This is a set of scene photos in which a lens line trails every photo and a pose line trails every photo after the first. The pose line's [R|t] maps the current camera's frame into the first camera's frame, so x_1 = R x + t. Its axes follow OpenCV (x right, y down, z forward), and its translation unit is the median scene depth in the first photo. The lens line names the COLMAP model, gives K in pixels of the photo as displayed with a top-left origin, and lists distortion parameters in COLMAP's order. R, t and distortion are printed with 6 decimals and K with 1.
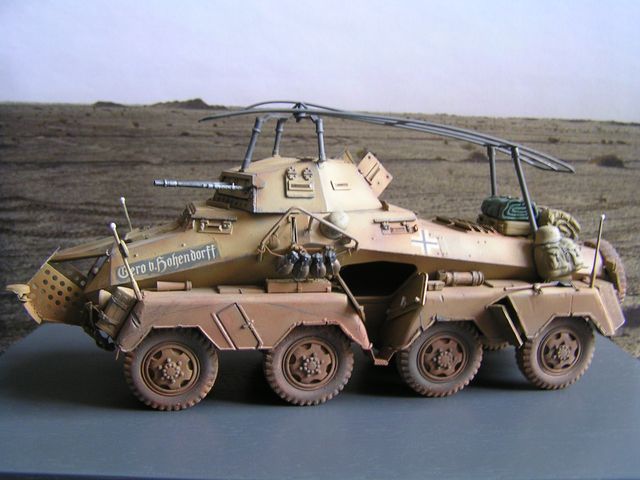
lens RADIAL K [[774.4, 0, 320.0], [0, 774.4, 240.0], [0, 0, 1]] dist [-0.170280, 0.001423]
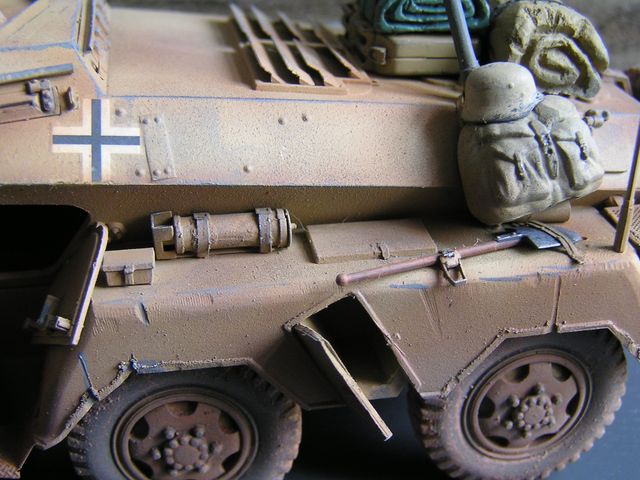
lens RADIAL K [[1022.9, 0, 320.0], [0, 1022.9, 240.0], [0, 0, 1]] dist [-0.319464, 0.041652]
pose [[0.998638, -0.012870, -0.050566, 0.247035], [0.027627, 0.952535, 0.303173, -0.082038], [0.044264, -0.304157, 0.951593, 0.569802]]
